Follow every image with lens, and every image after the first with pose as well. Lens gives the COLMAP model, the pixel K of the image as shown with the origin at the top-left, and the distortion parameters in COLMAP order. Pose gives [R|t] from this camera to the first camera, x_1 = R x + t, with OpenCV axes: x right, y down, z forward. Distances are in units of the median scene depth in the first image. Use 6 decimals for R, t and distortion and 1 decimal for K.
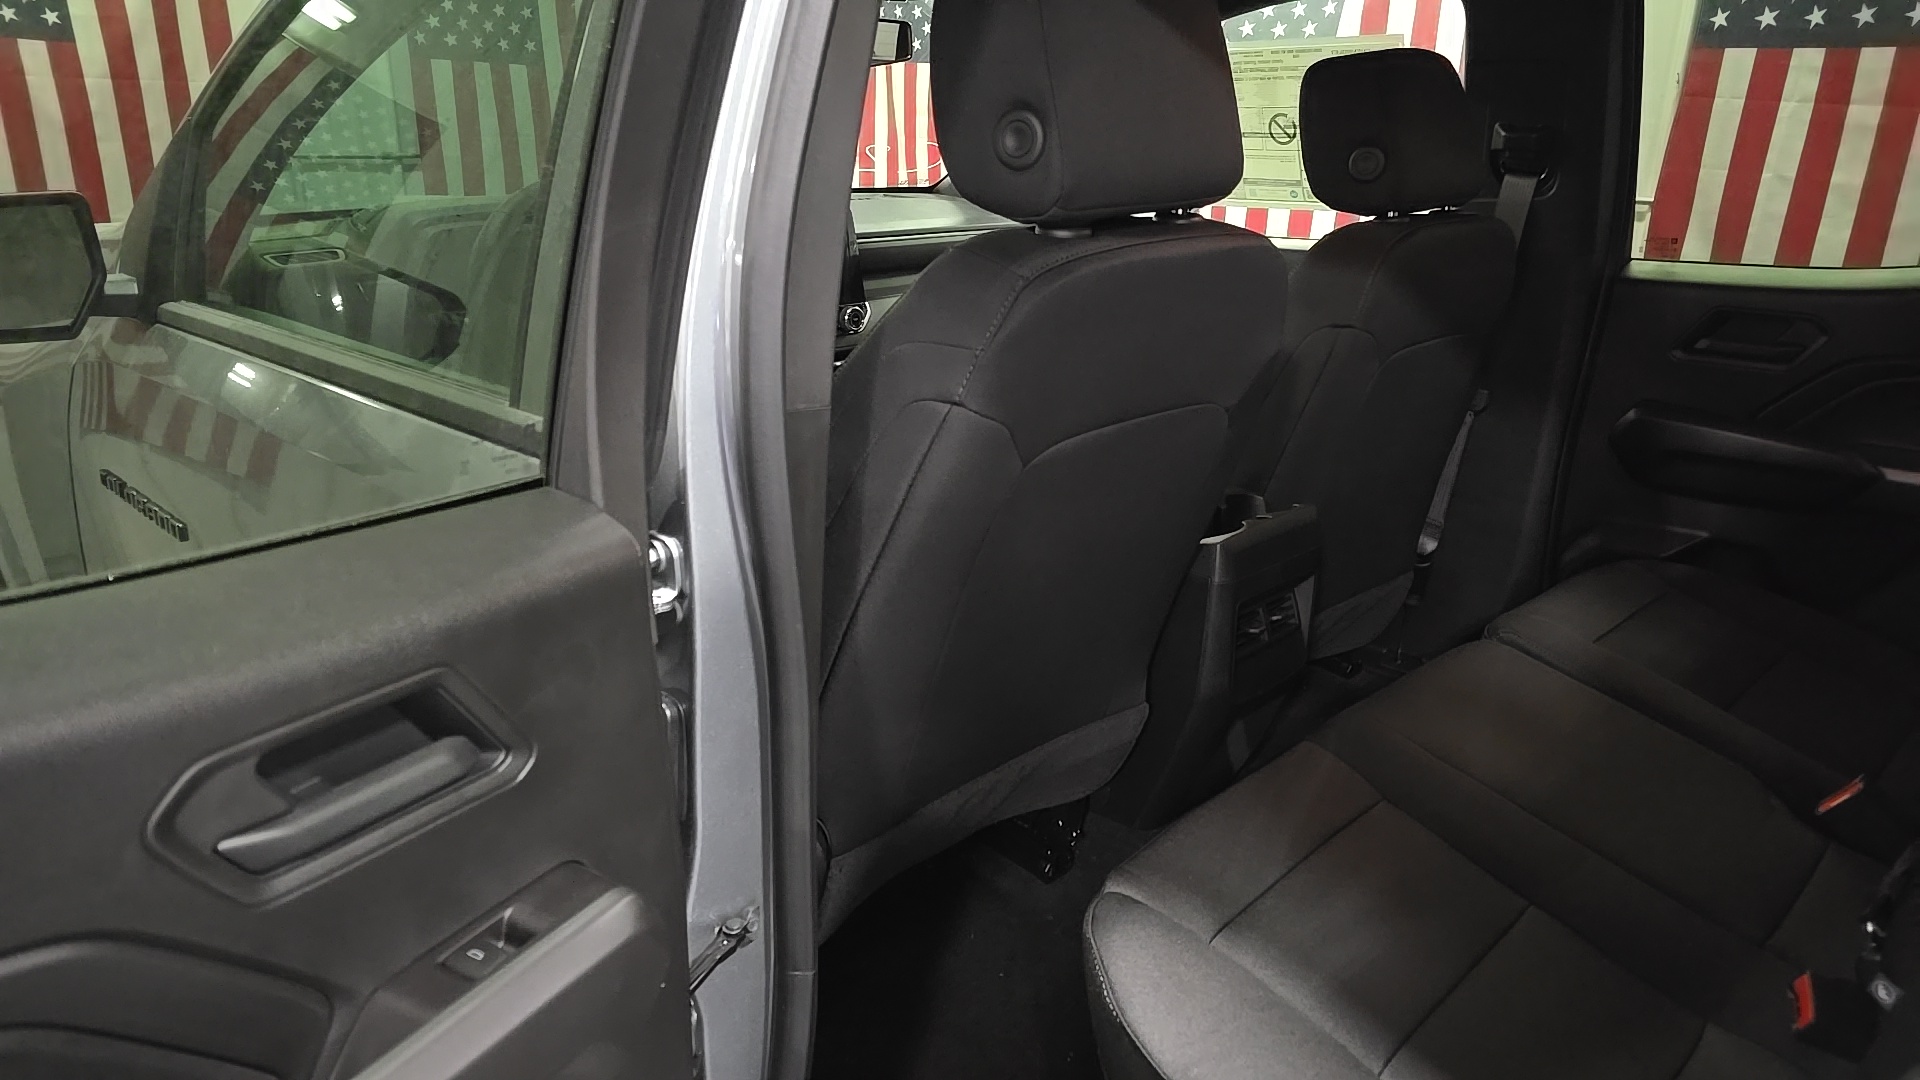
lens RADIAL K [[1292.2, 0, 957.4], [0, 1292.2, 555.8], [0, 0, 1]] dist [0.060328, -0.062419]
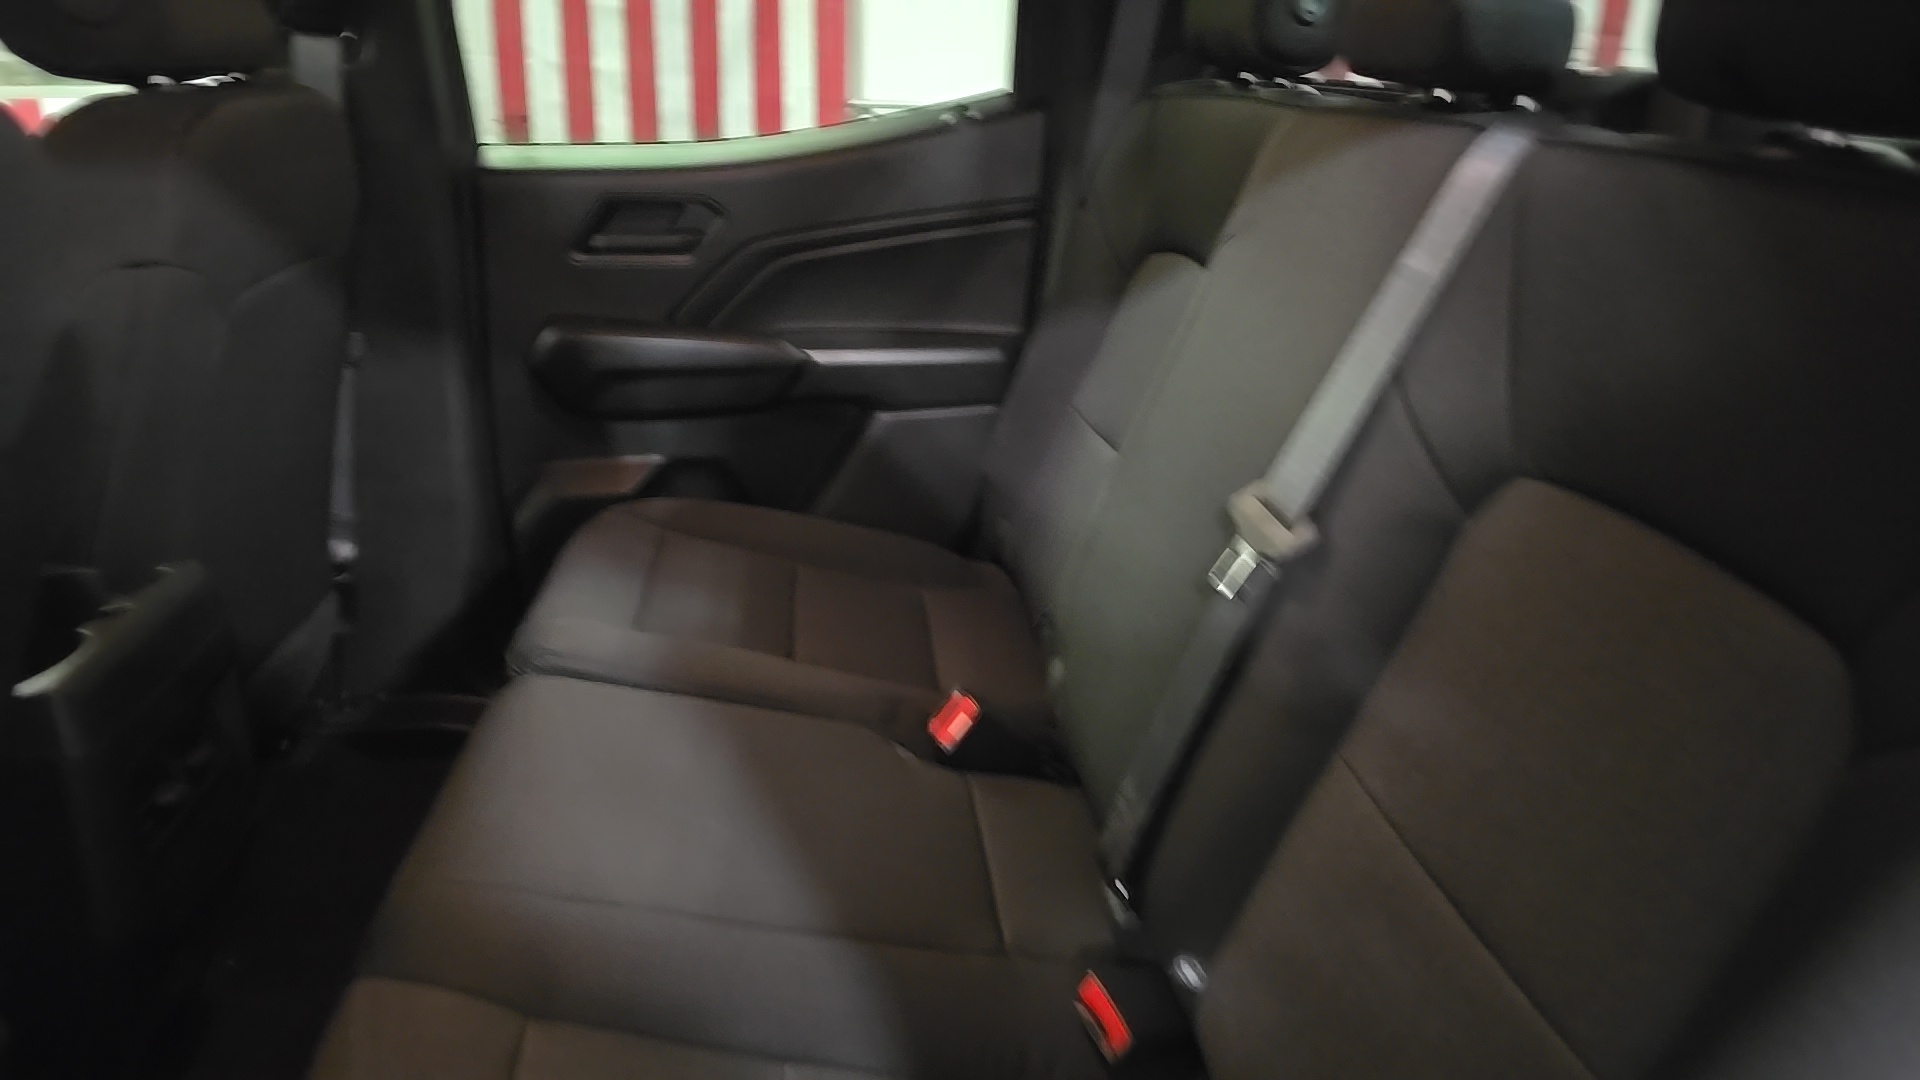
lens RADIAL K [[1292.2, 0, 957.4], [0, 1292.2, 555.8], [0, 0, 1]] dist [0.060328, -0.062419]
pose [[0.625707, -0.282275, 0.727194, 0.045469], [0.241982, 0.956480, 0.163066, -0.047547], [-0.741576, 0.073936, 0.666782, 0.280256]]
